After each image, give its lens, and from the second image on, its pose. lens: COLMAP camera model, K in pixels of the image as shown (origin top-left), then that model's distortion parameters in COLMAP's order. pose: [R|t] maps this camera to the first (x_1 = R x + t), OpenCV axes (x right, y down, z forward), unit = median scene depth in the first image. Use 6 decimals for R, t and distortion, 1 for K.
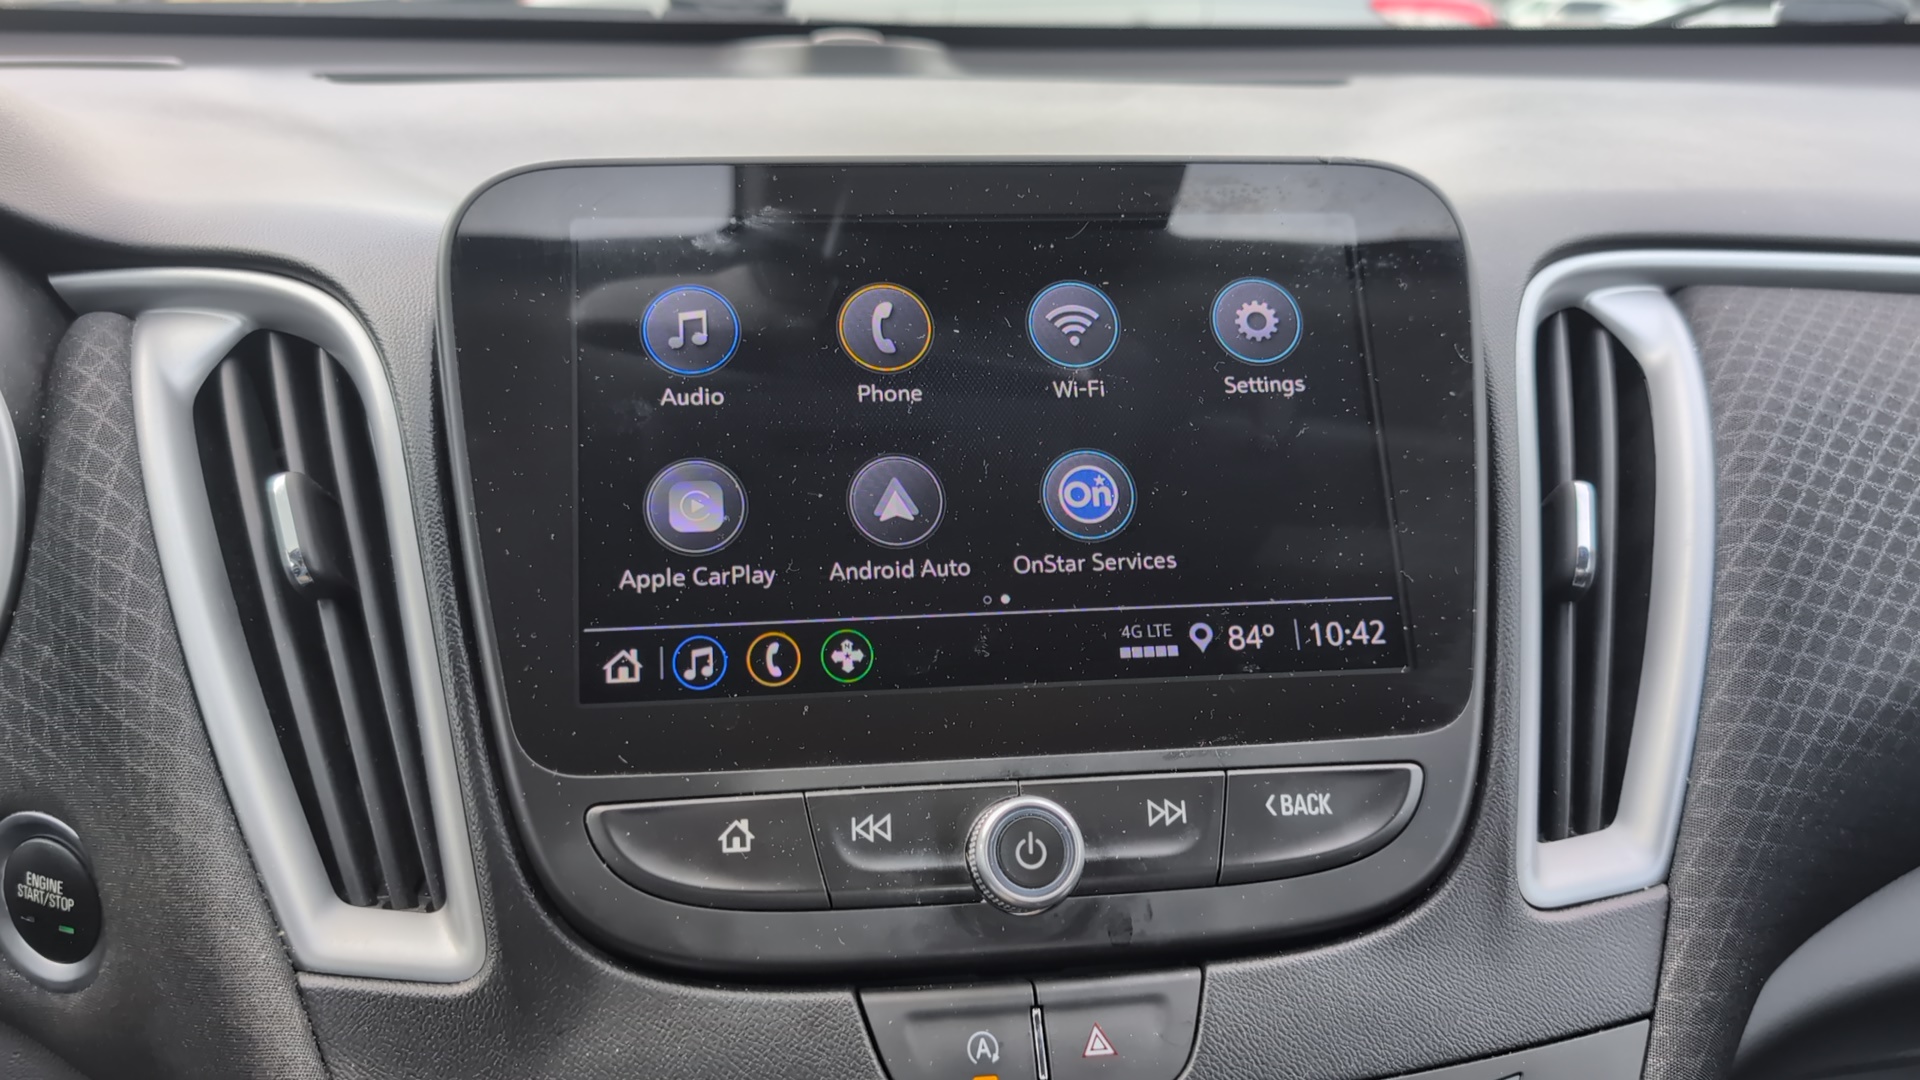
lens RADIAL K [[1590.0, 0, 960.0], [0, 1590.0, 540.0], [0, 0, 1]] dist [0.069054, -0.165498]
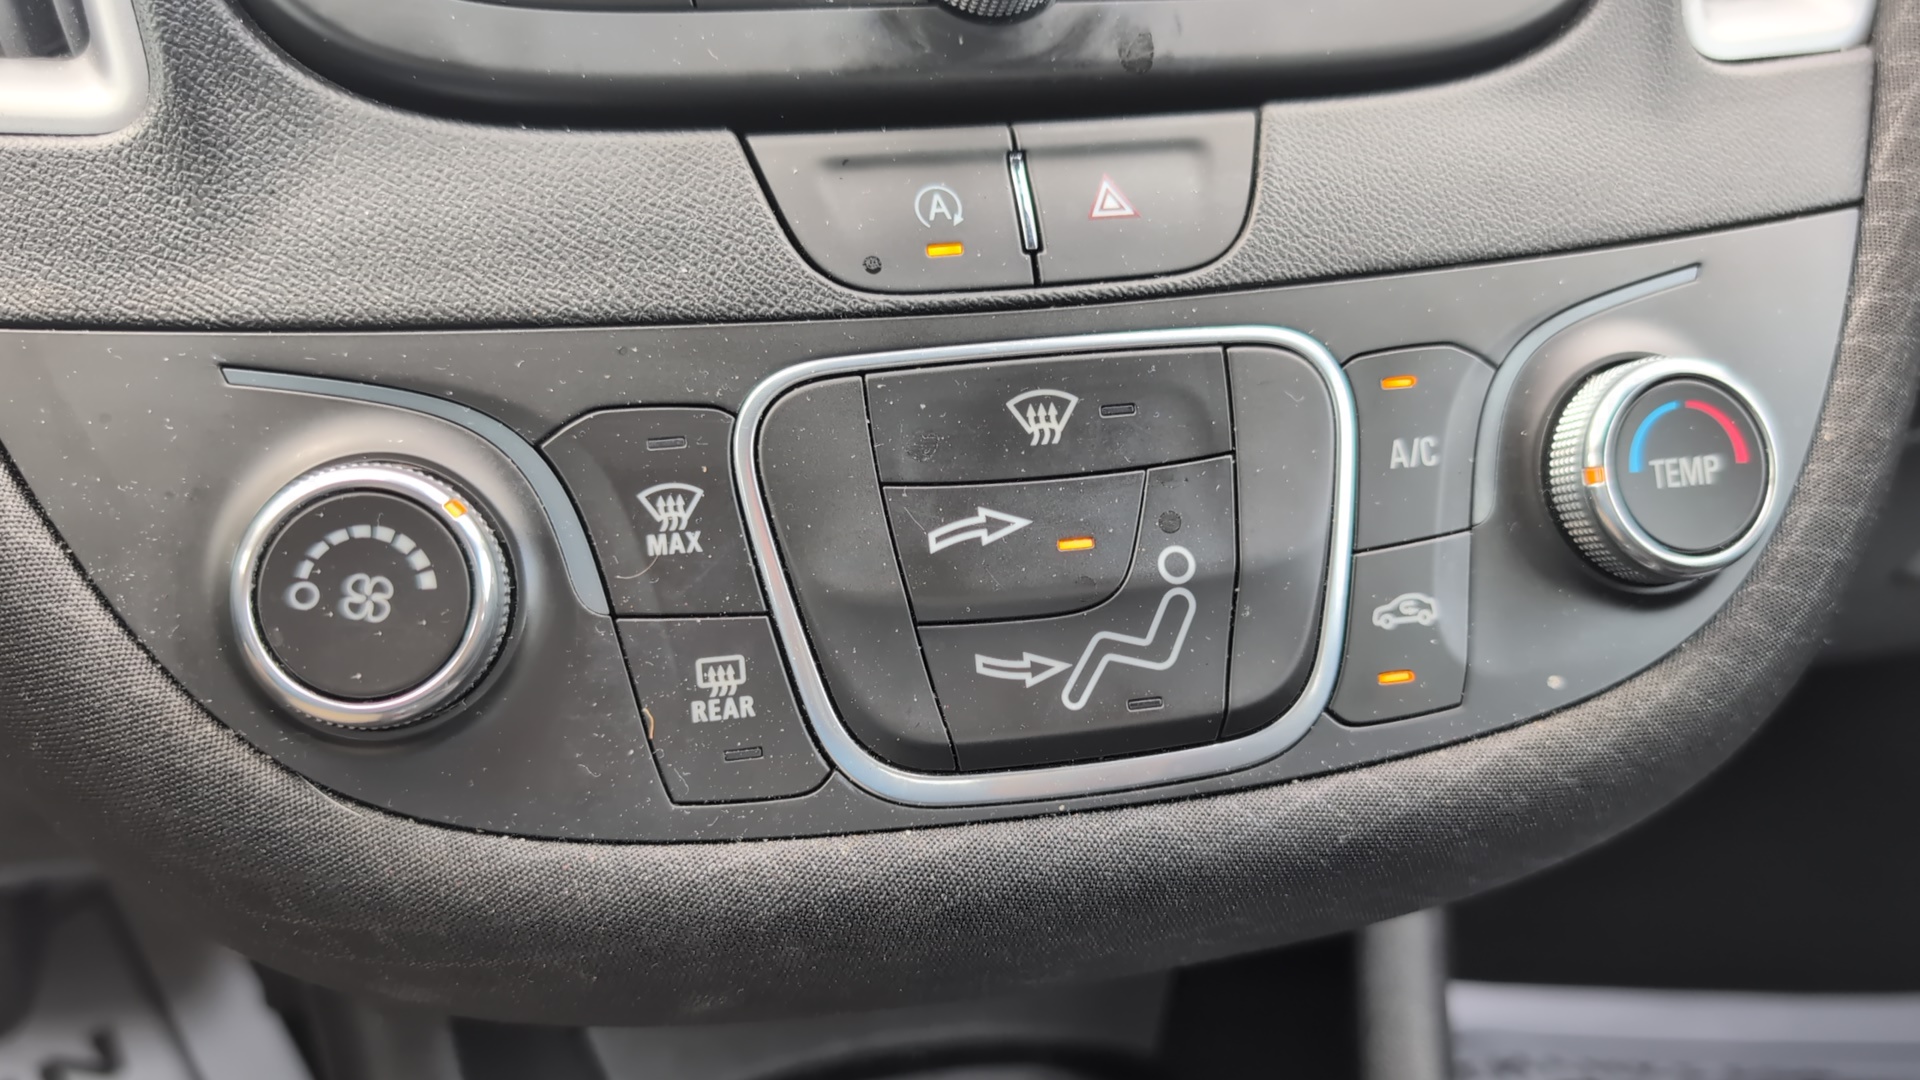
lens RADIAL K [[1595.9, 0, 960.0], [0, 1595.9, 540.0], [0, 0, 1]] dist [-0.008198, 0.000759]
pose [[0.996727, -0.042333, 0.068870, -0.025547], [0.031034, 0.987021, 0.157565, 0.323575], [-0.074647, -0.154912, 0.985104, 0.307694]]
